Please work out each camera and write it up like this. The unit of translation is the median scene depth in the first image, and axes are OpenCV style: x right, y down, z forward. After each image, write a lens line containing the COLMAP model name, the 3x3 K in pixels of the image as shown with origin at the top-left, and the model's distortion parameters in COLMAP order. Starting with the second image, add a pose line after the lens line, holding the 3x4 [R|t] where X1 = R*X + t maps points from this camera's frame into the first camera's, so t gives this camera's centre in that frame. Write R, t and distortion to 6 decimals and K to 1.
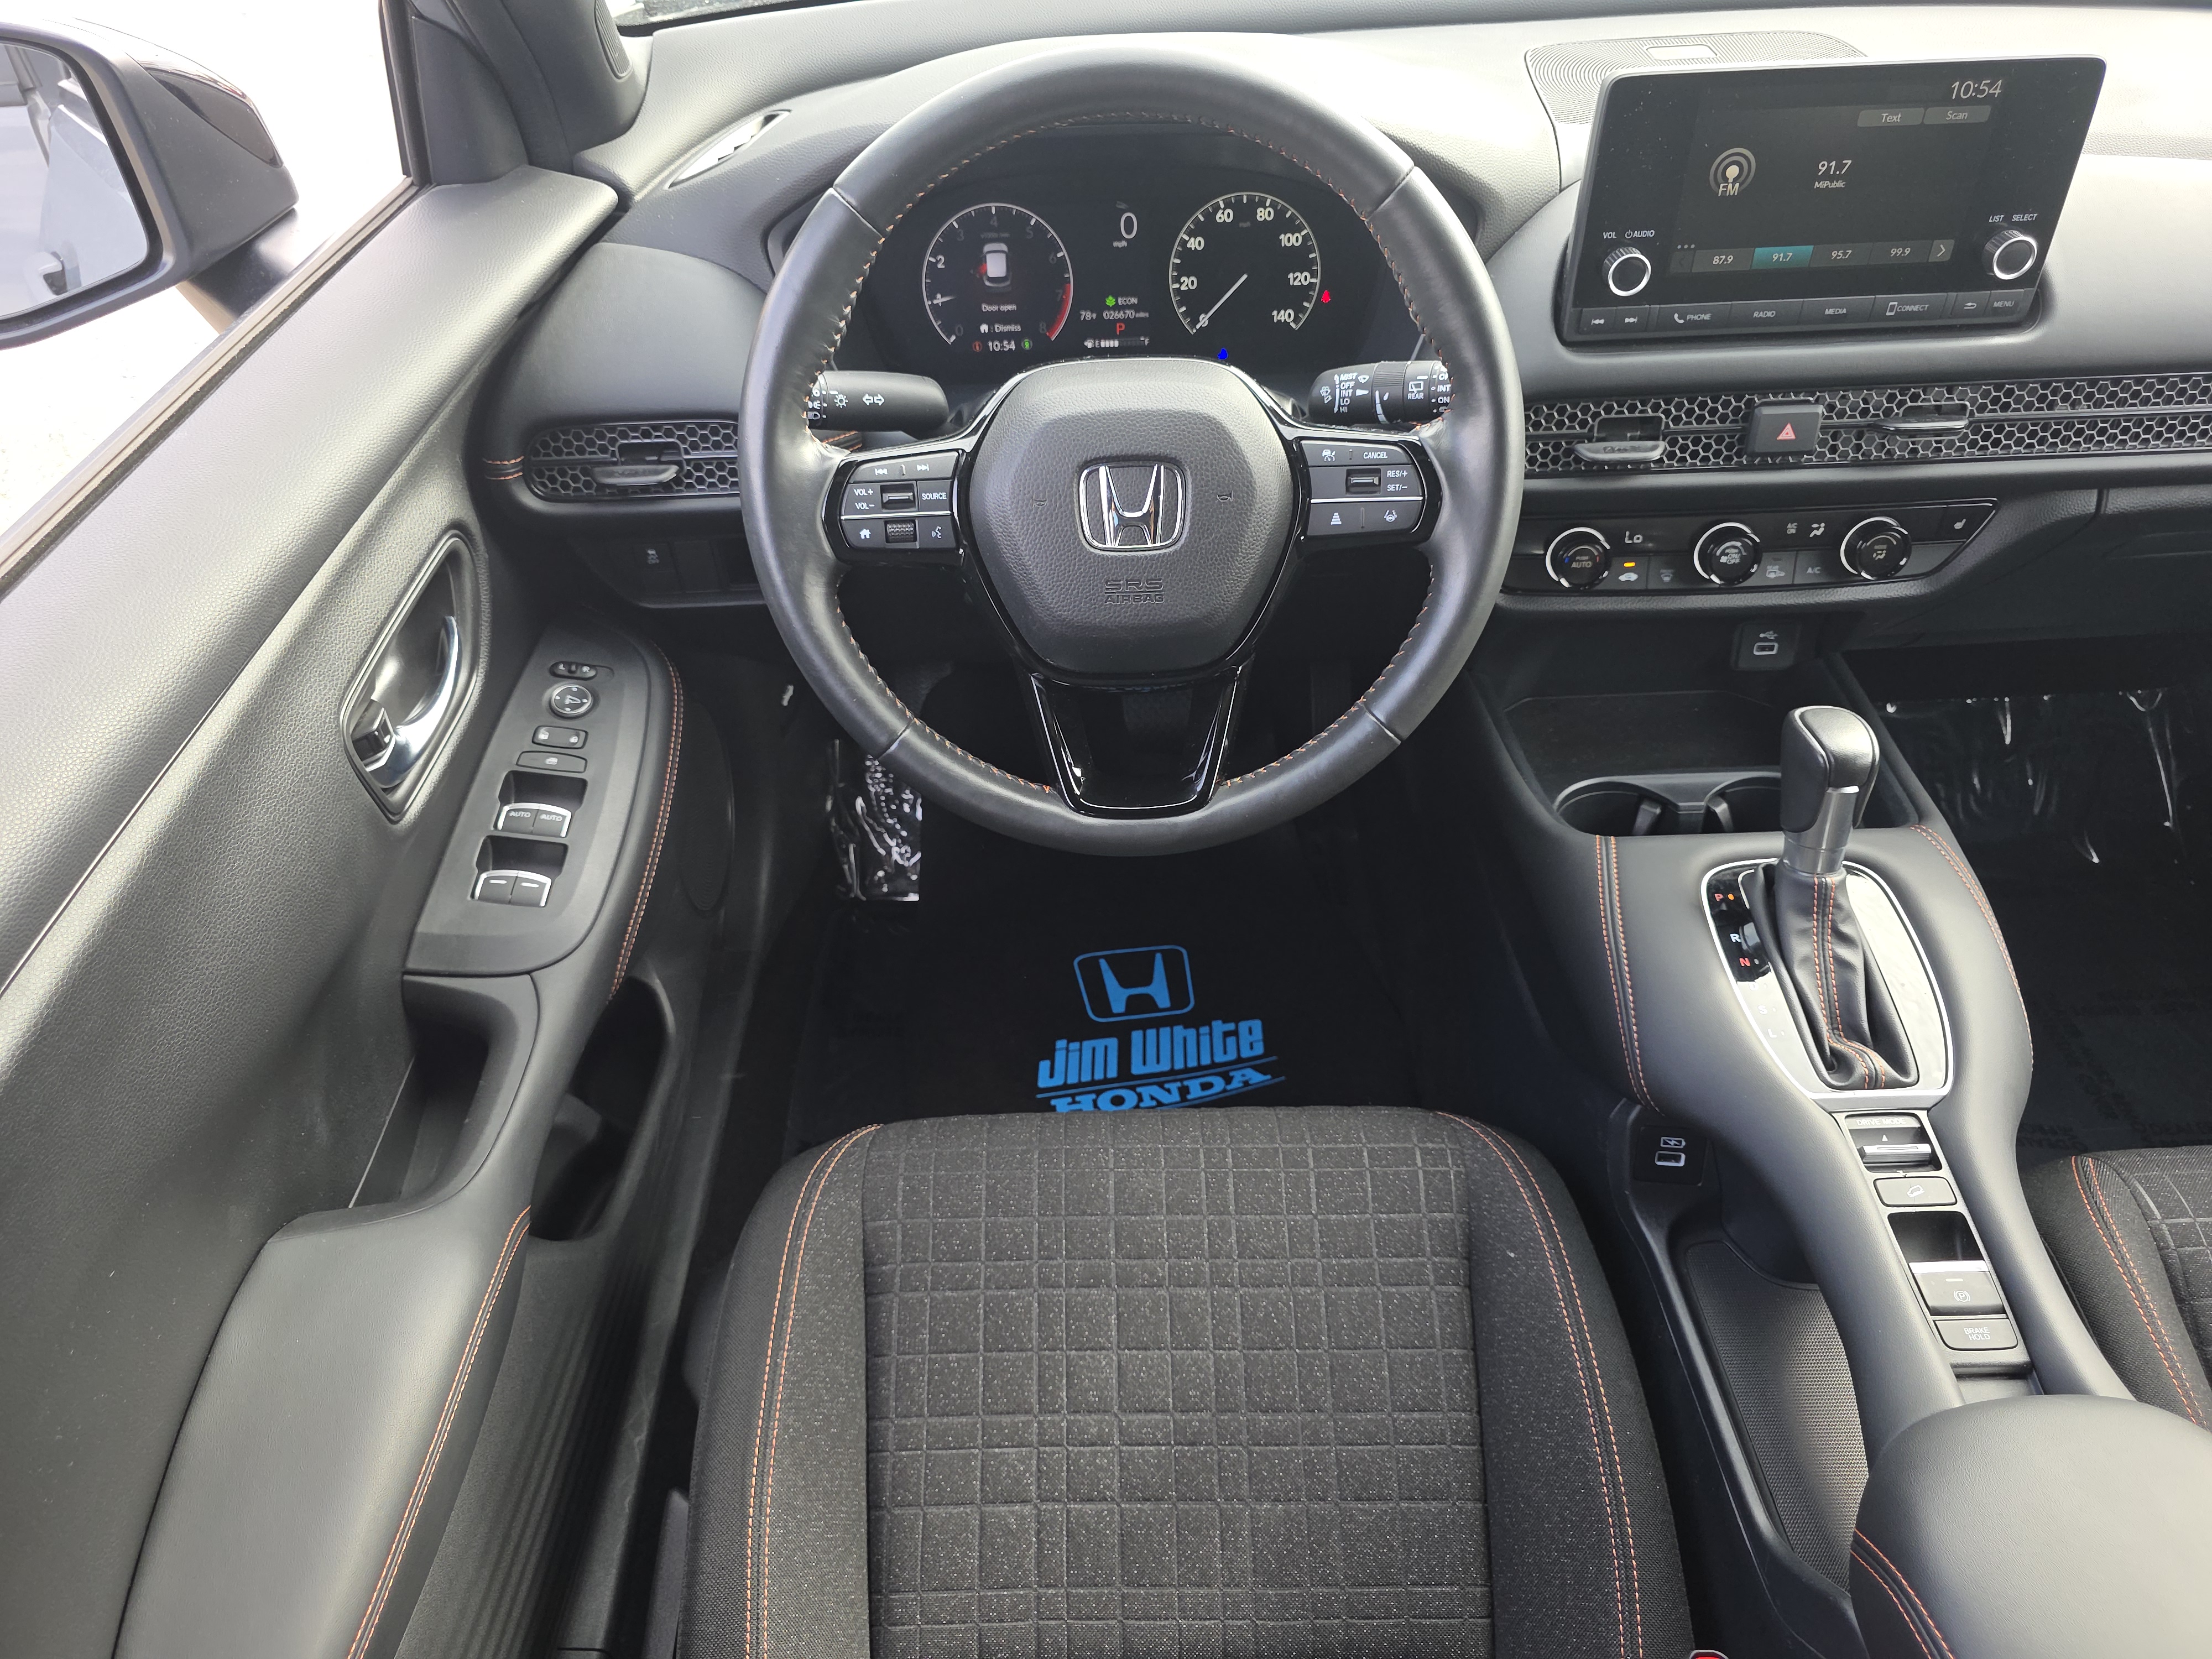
lens RADIAL K [[1496.5, 0, 1093.4], [0, 1496.5, 851.3], [0, 0, 1]] dist [0.038538, -0.036815]
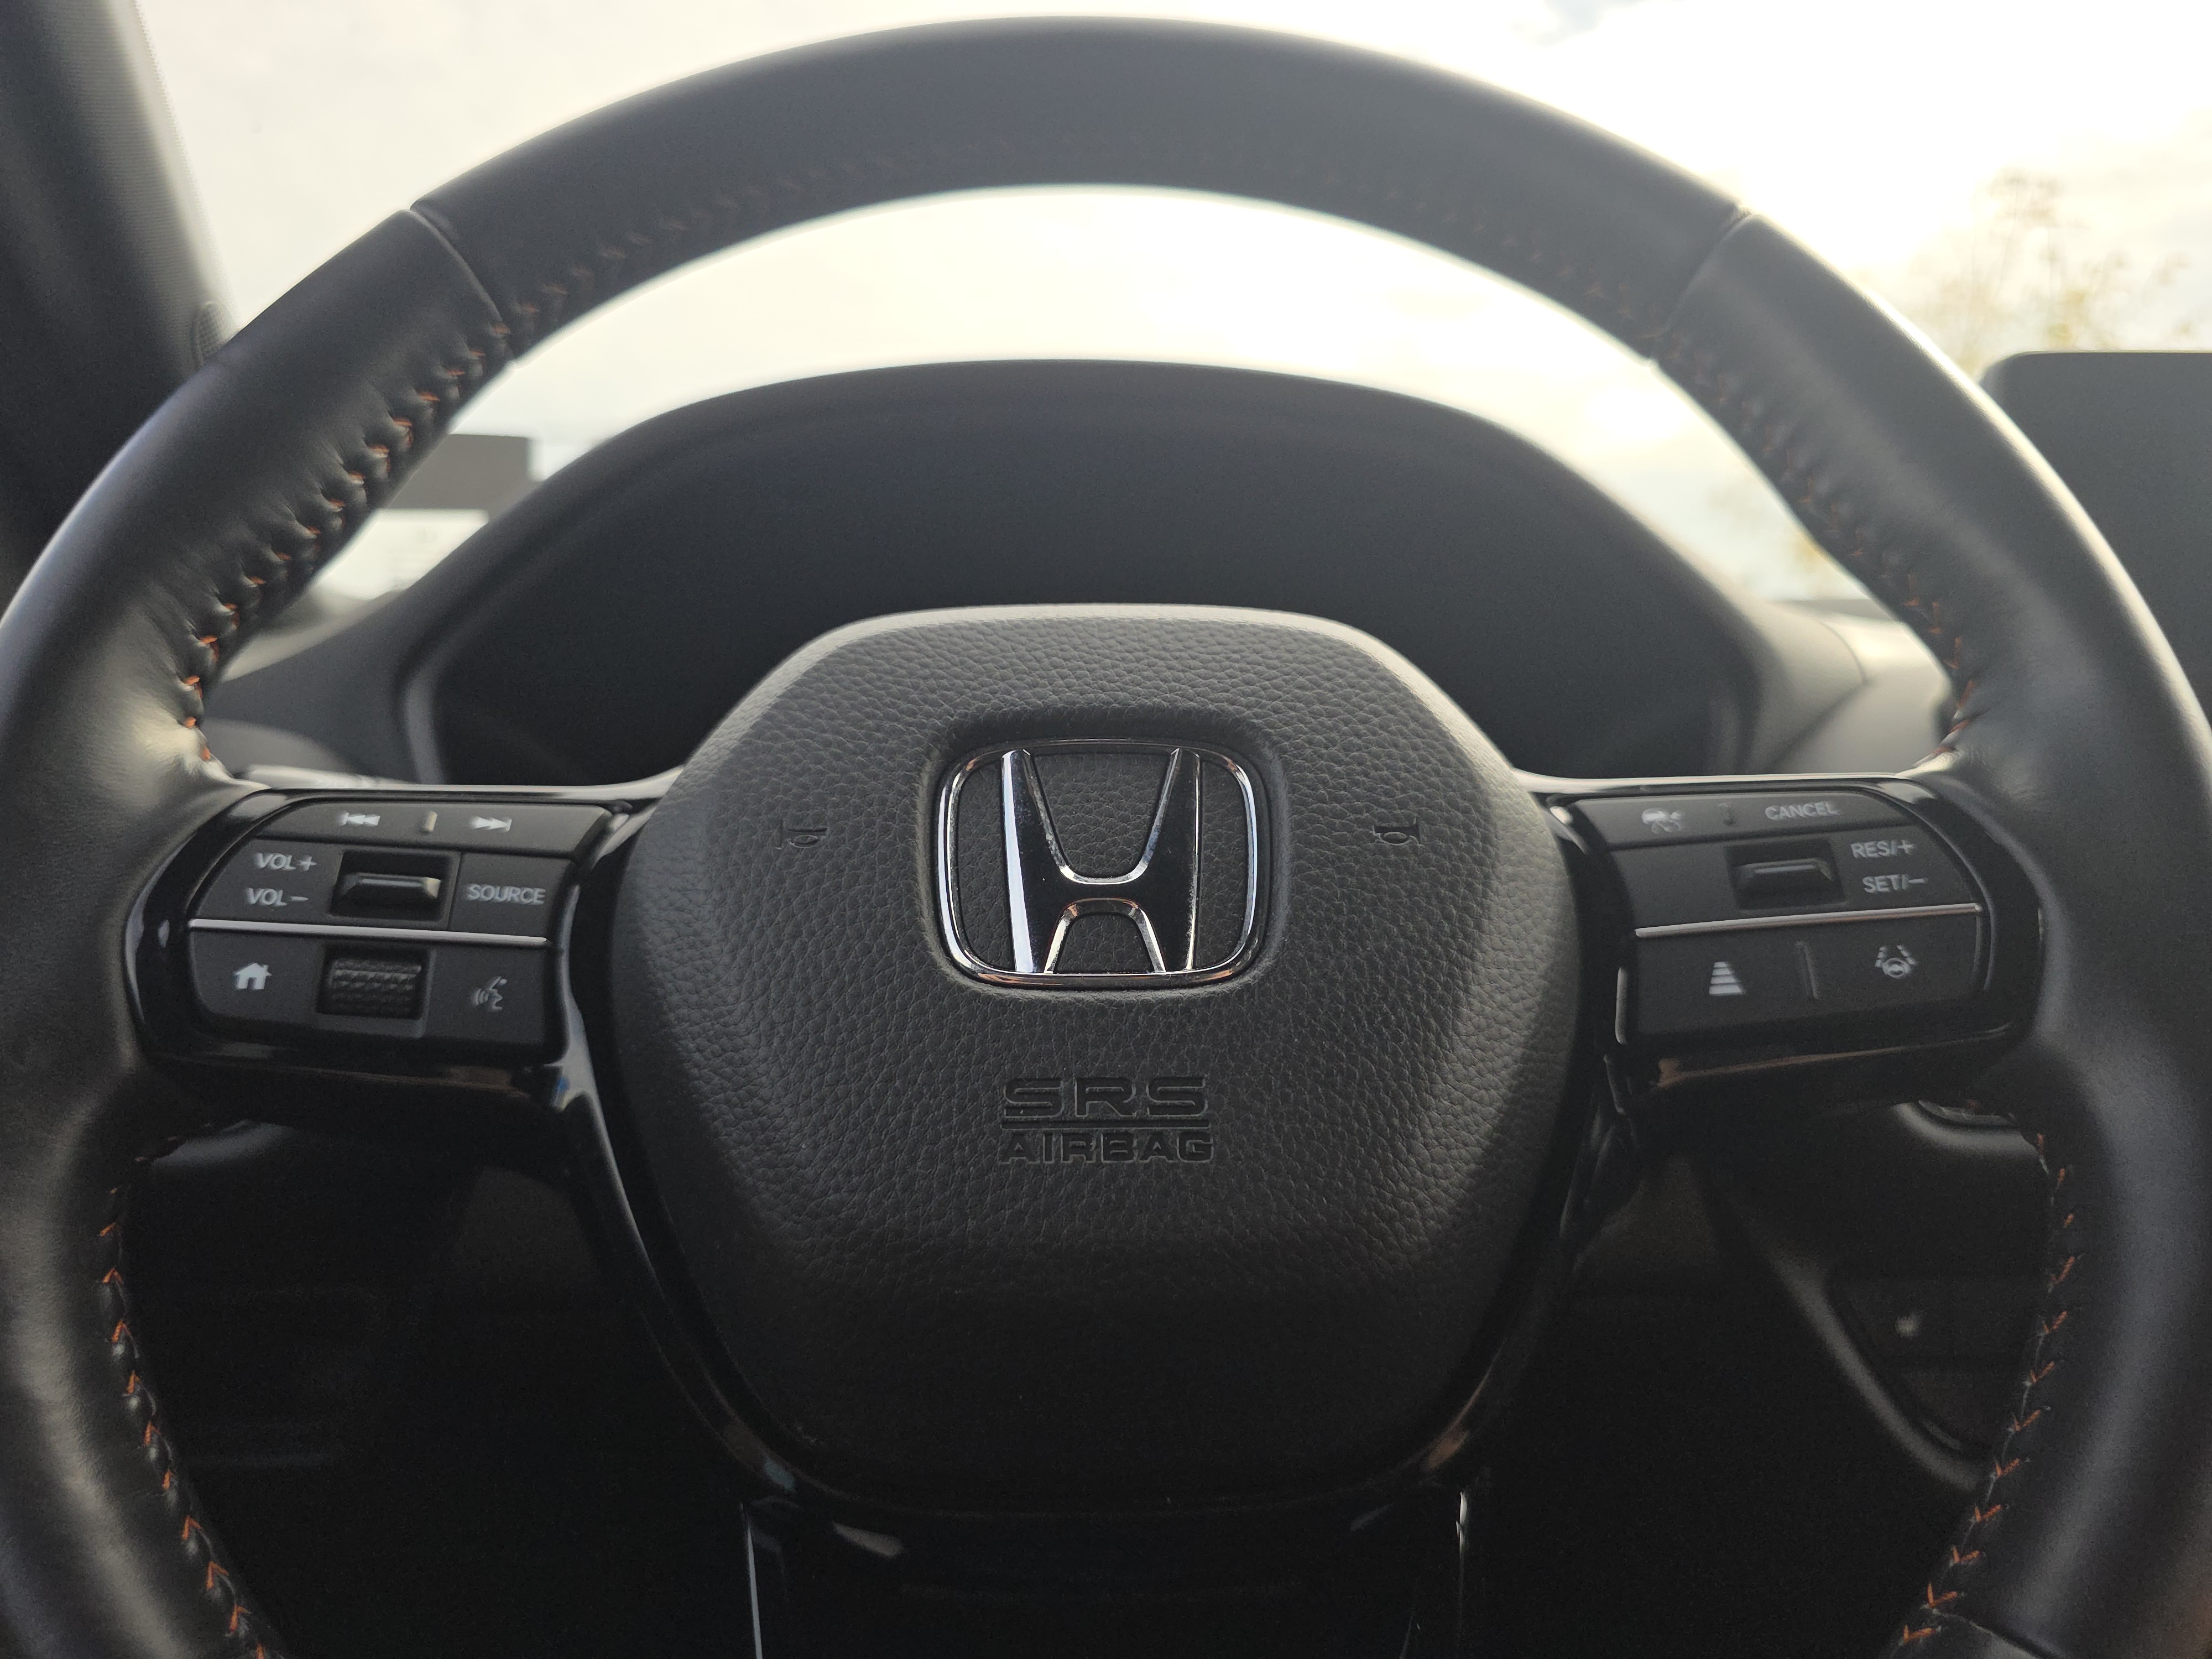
lens RADIAL K [[1568.2, 0, 1107.6], [0, 1568.2, 827.4], [0, 0, 1]] dist [-0.010251, -0.002138]
pose [[0.999588, 0.023726, 0.016123, 0.018077], [-0.007919, 0.768444, -0.639867, -0.023582], [-0.027571, 0.639476, 0.768316, 0.617791]]
